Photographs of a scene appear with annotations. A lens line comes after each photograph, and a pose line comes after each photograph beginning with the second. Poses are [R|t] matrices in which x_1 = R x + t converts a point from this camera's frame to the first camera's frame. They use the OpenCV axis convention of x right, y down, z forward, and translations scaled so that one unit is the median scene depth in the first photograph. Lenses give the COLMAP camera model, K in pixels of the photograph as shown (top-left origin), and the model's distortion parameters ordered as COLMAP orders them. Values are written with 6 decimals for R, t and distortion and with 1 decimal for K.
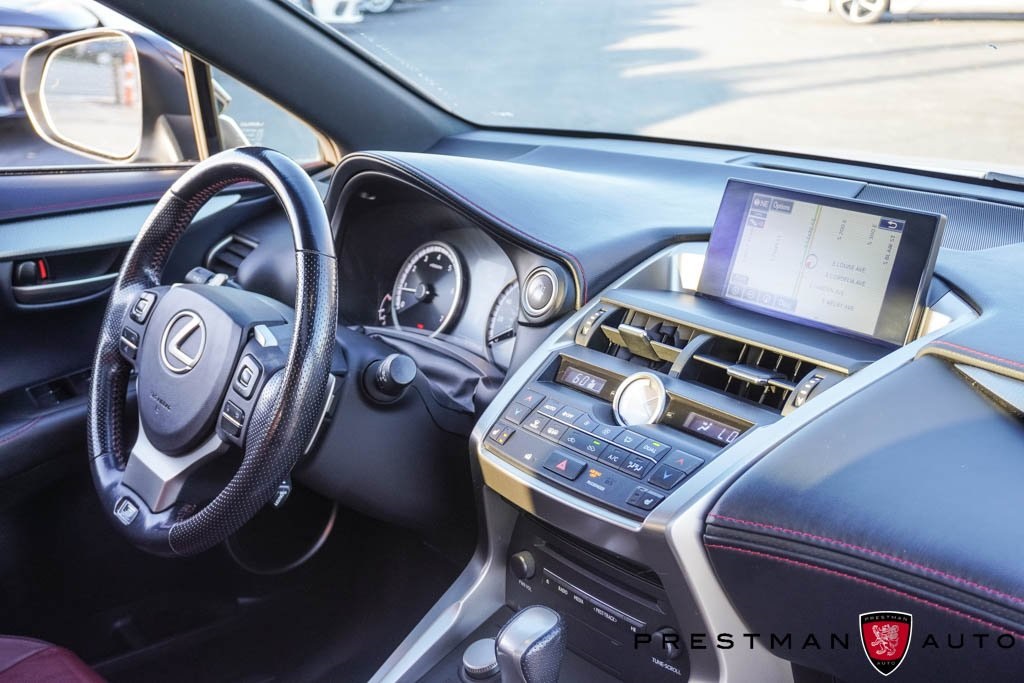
lens RADIAL K [[1330.9, 0, 512.0], [0, 1330.9, 341.5], [0, 0, 1]] dist [-0.001170, -0.000772]
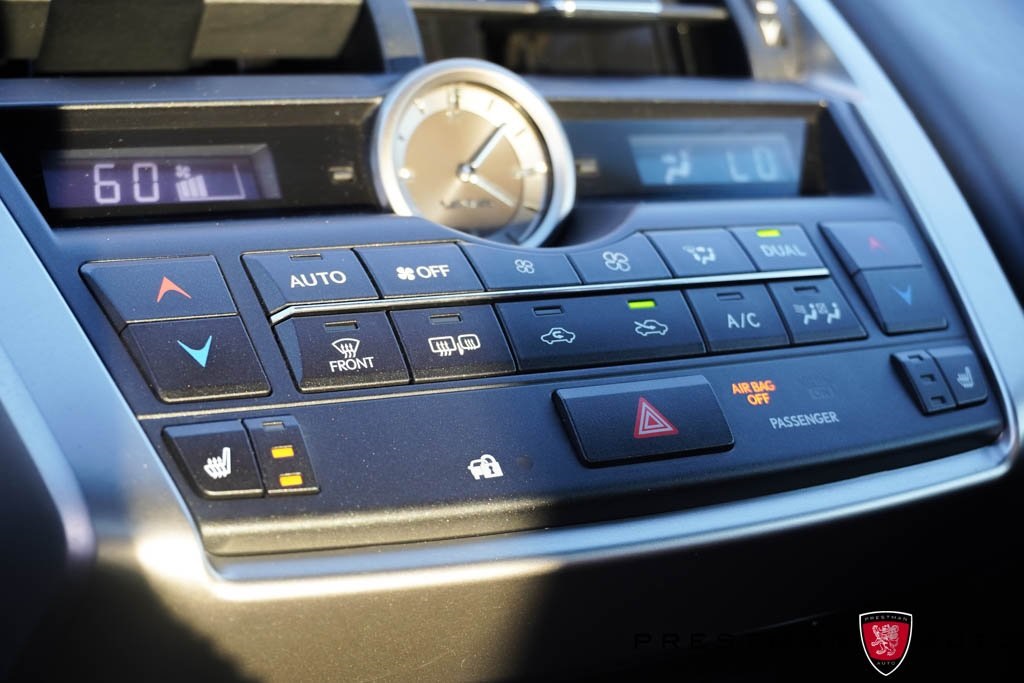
lens RADIAL K [[1814.7, 0, 512.0], [0, 1814.7, 341.5], [0, 0, 1]] dist [-0.013827, -0.039320]
pose [[0.127510, -0.278443, 0.951951, -0.301437], [0.198117, 0.947594, 0.250631, -0.015142], [-0.971849, 0.156639, 0.175991, 0.988166]]
